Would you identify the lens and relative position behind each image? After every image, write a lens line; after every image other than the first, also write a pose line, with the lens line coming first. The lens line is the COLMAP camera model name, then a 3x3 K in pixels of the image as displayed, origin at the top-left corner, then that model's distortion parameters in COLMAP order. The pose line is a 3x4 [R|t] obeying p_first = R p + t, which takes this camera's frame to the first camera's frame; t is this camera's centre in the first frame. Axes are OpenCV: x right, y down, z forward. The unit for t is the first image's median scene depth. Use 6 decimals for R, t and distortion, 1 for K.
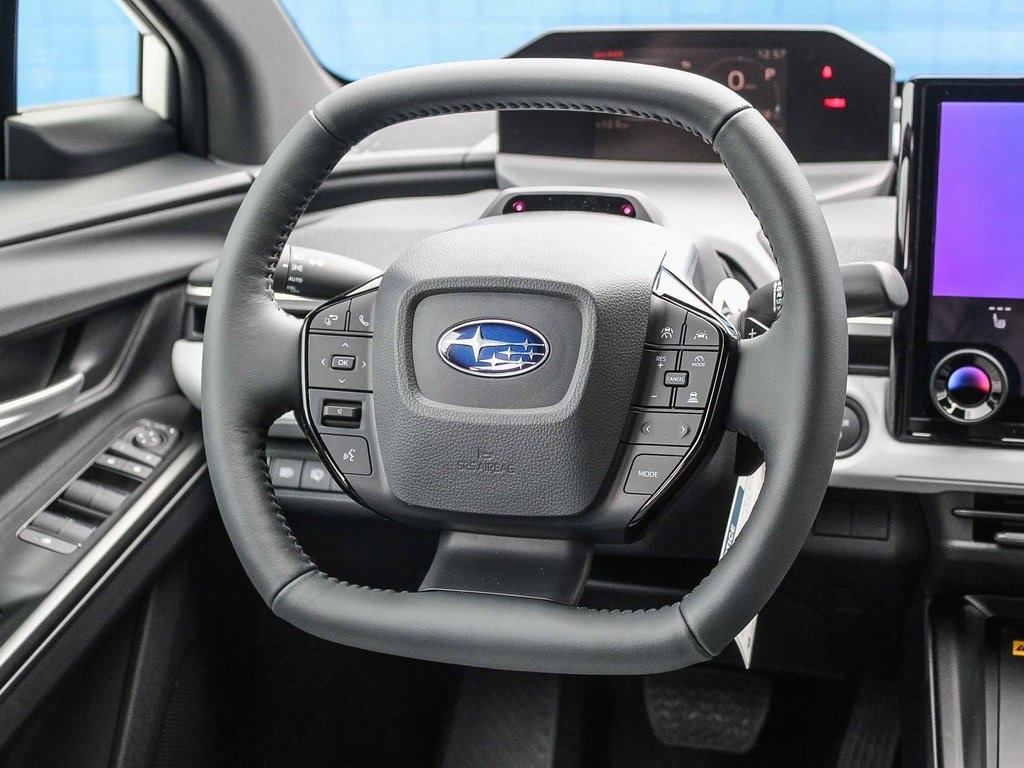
lens RADIAL K [[1491.4, 0, 513.0], [0, 1491.4, 380.1], [0, 0, 1]] dist [-0.035764, 0.000000]
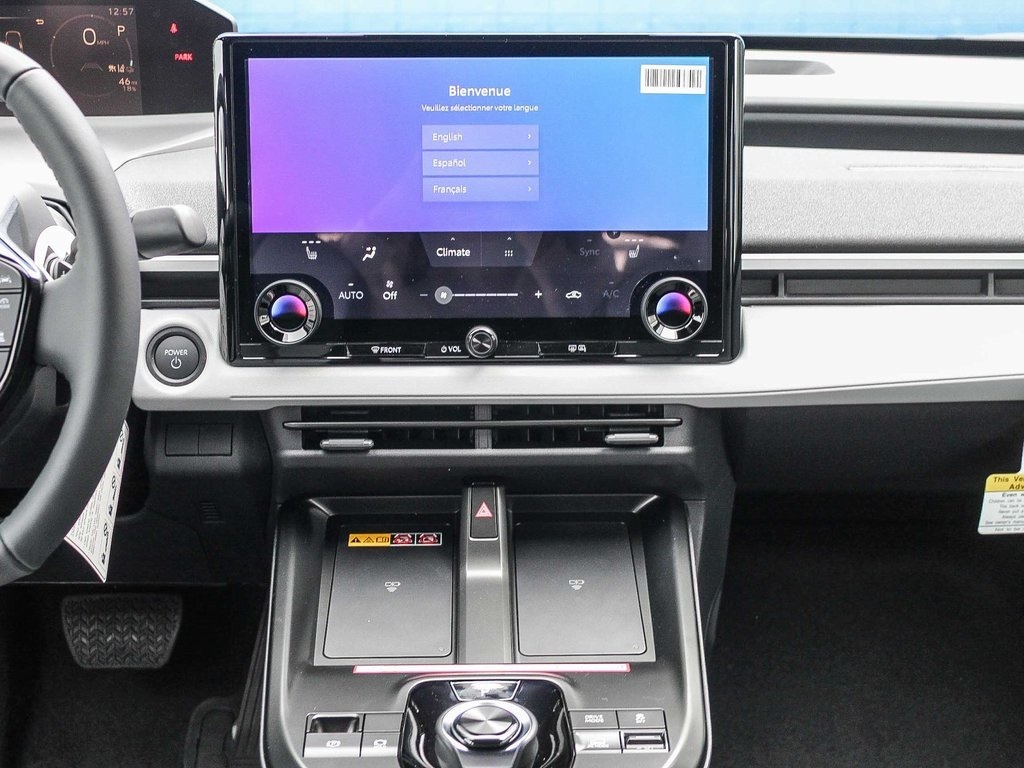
lens RADIAL K [[1491.4, 0, 510.8], [0, 1491.4, 384.9], [0, 0, 1]] dist [-0.035764, 0.000000]
pose [[0.953249, -0.071156, 0.293689, 0.131811], [0.058690, 0.996970, 0.051053, 0.010992], [-0.296432, -0.031430, 0.954537, -0.124954]]
